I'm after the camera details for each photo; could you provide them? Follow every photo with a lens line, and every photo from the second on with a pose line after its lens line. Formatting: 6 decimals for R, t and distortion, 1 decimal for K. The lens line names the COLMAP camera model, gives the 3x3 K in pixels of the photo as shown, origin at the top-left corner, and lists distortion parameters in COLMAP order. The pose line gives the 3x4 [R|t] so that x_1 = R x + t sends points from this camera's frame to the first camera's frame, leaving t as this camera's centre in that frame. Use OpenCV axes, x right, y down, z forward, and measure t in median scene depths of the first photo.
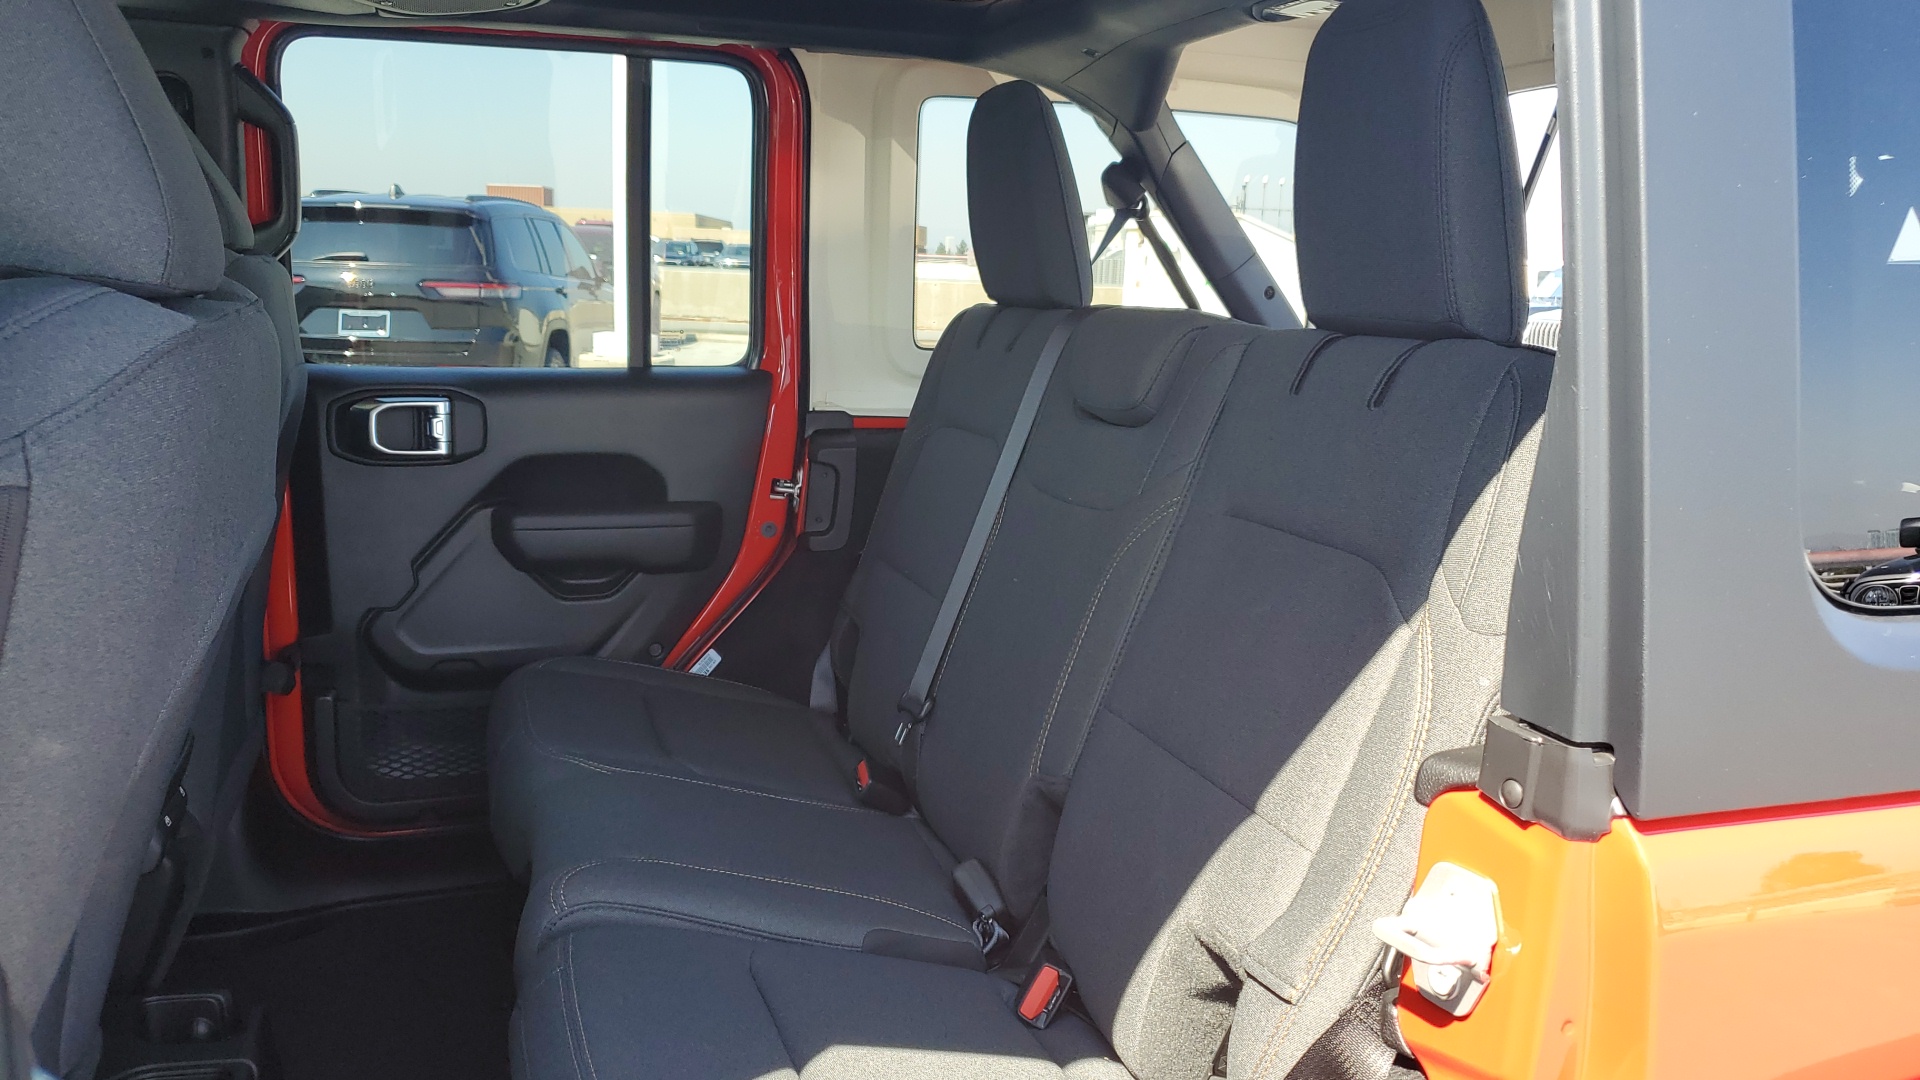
lens RADIAL K [[1544.2, 0, 1000.7], [0, 1544.2, 601.4], [0, 0, 1]] dist [0.036087, -0.055727]
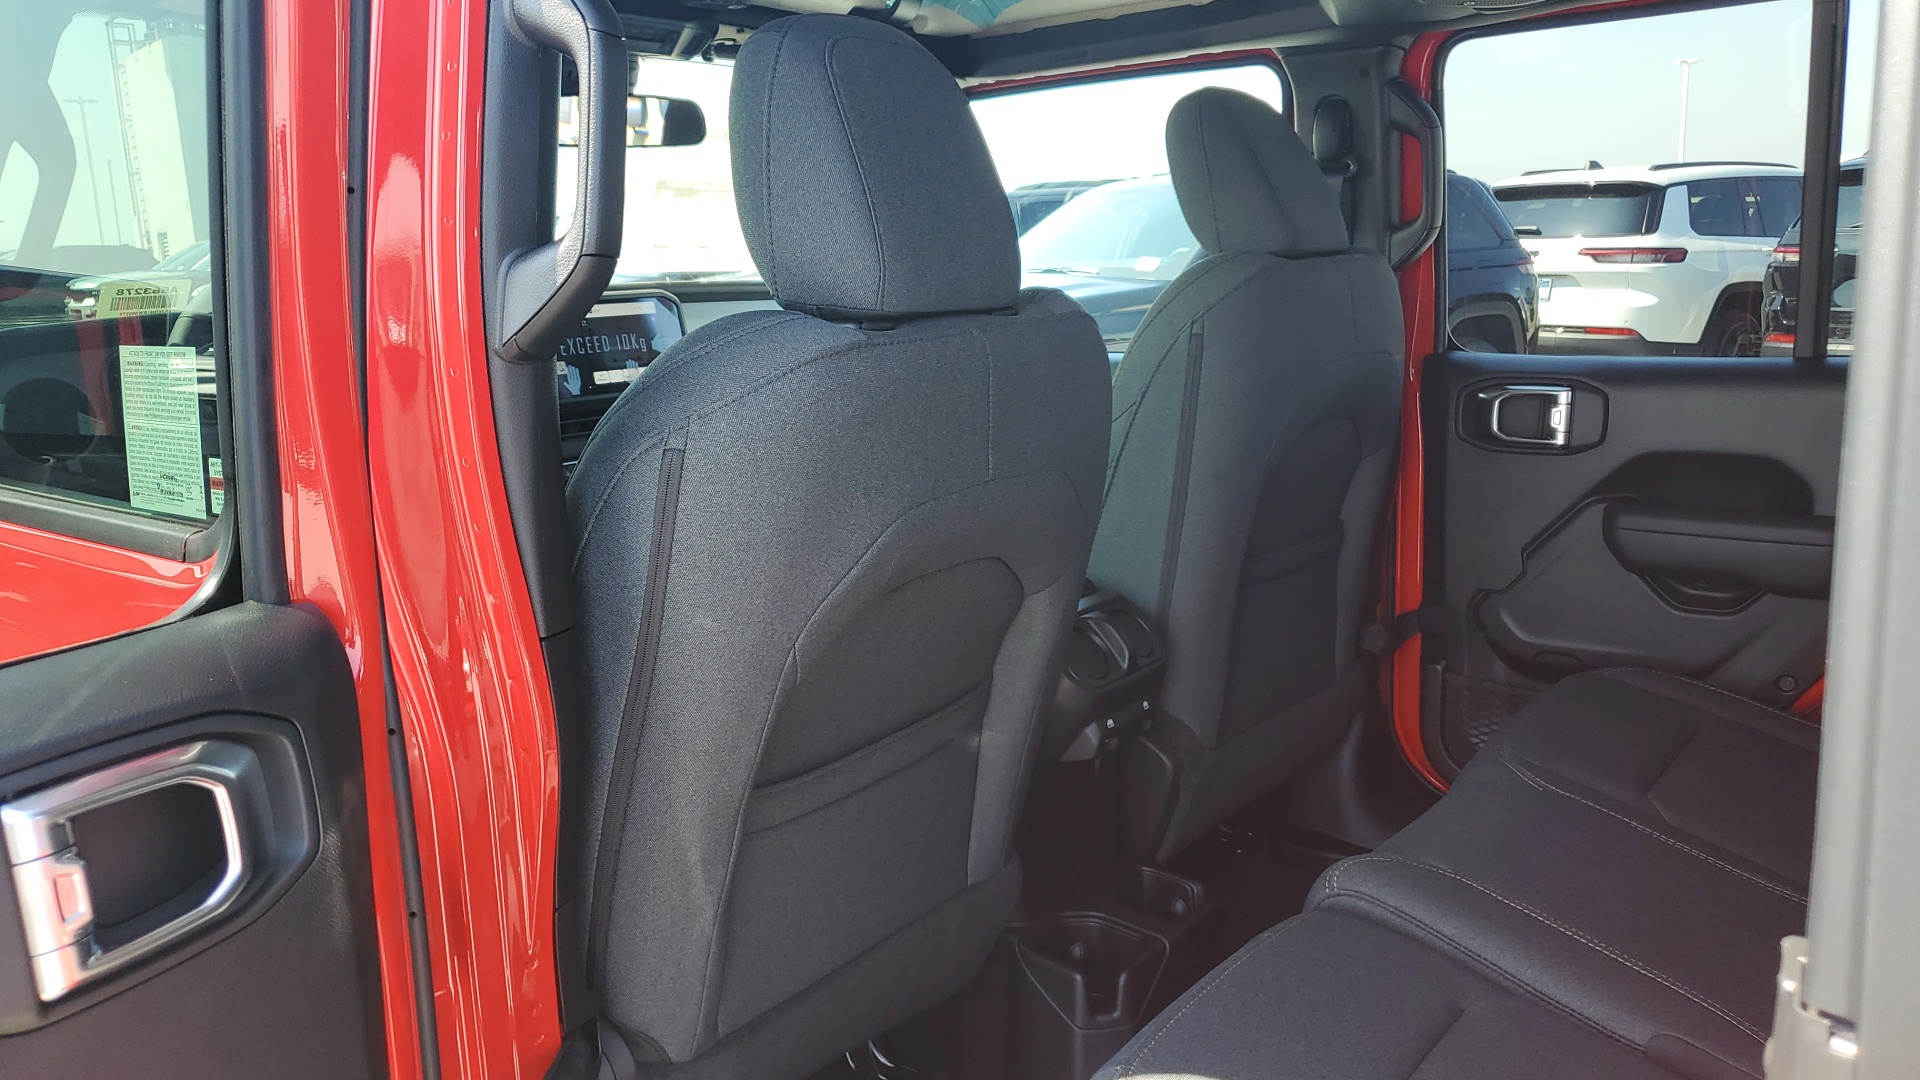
lens RADIAL K [[1544.2, 0, 903.7], [0, 1544.2, 617.6], [0, 0, 1]] dist [0.036087, -0.055727]
pose [[0.515666, 0.156520, -0.842372, 0.717049], [-0.131724, 0.985966, 0.102565, -0.085328], [0.846603, 0.058071, 0.529047, 0.341842]]
